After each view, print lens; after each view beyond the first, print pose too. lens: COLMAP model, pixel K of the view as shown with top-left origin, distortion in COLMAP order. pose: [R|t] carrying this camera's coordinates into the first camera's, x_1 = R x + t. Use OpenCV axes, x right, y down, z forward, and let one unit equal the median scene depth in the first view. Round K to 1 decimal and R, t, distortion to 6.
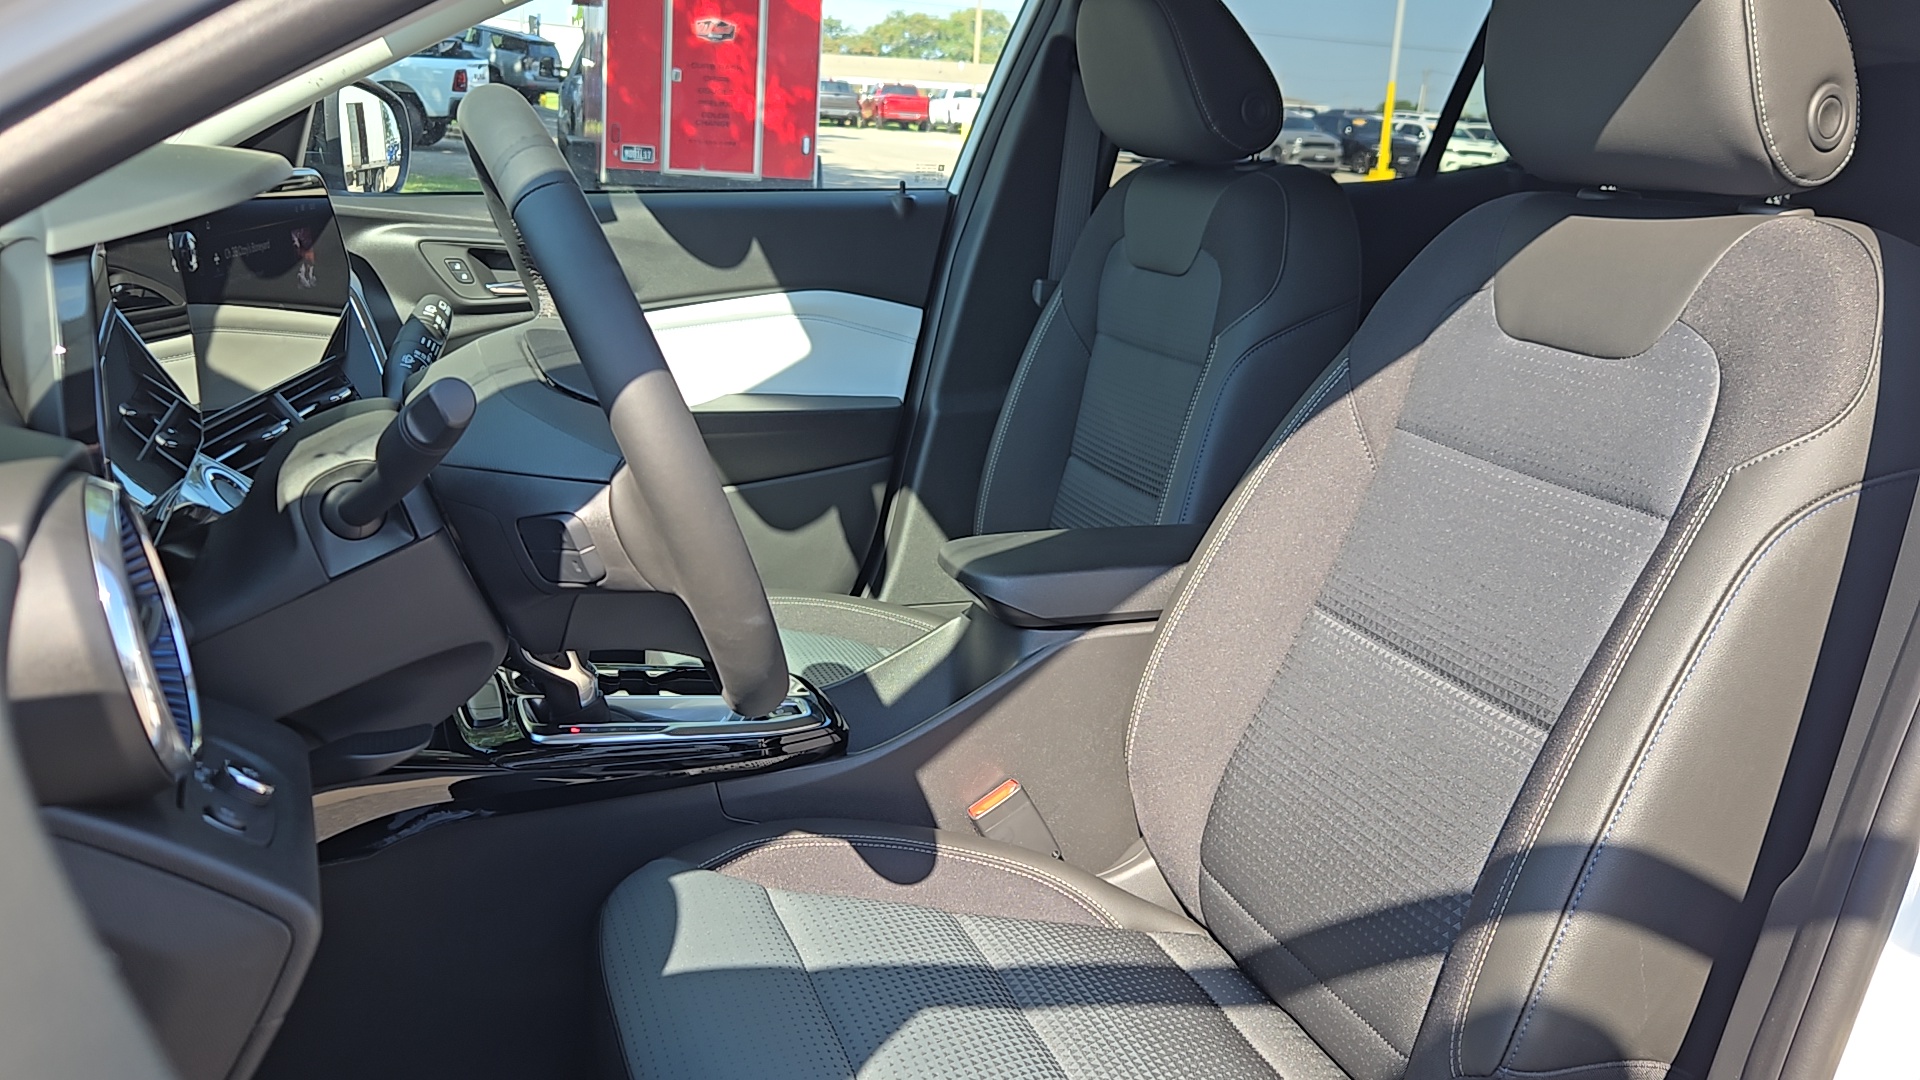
lens RADIAL K [[1604.3, 0, 967.2], [0, 1604.3, 537.4], [0, 0, 1]] dist [0.005866, -0.000721]
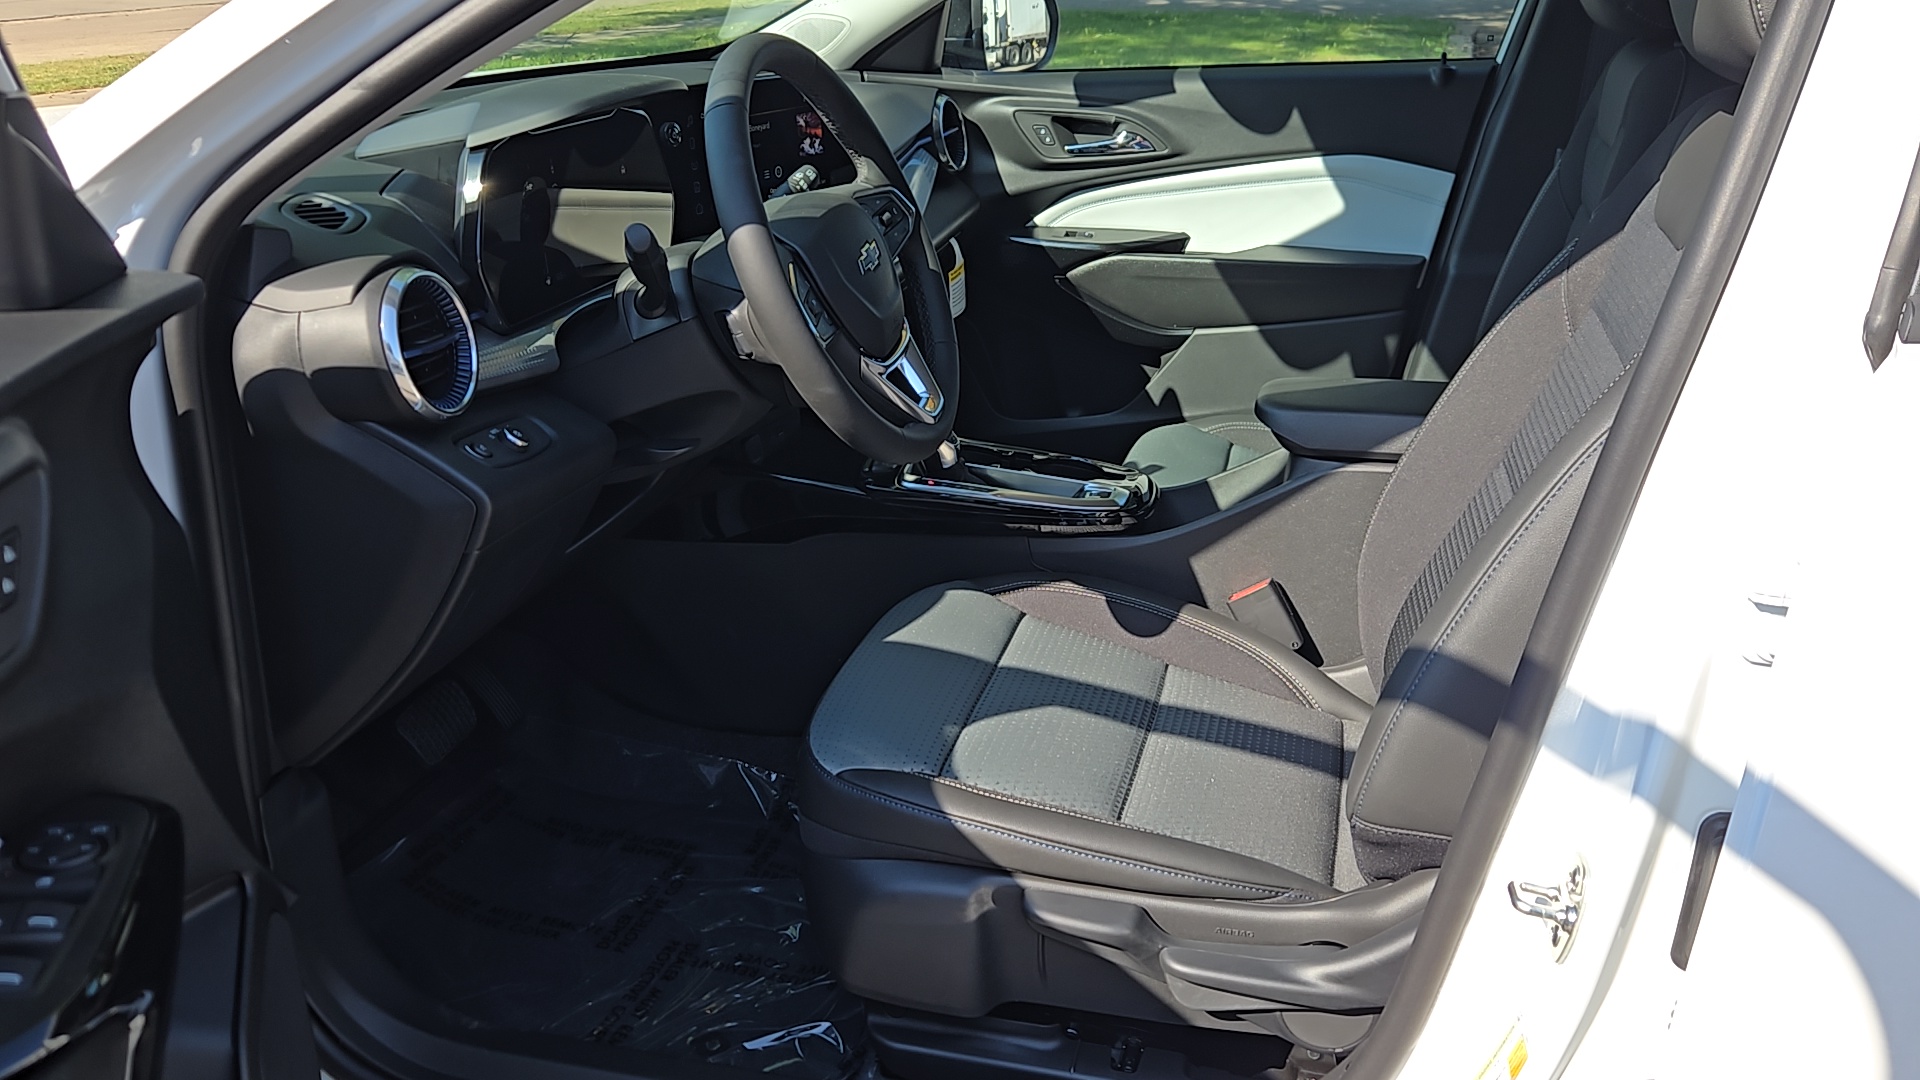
lens RADIAL K [[1604.3, 0, 966.7], [0, 1604.3, 540.7], [0, 0, 1]] dist [0.005866, -0.000721]
pose [[0.828881, 0.149431, -0.539098, 0.357567], [-0.095625, 0.987328, 0.126649, -0.006099], [0.551191, -0.053425, 0.832667, -0.094925]]
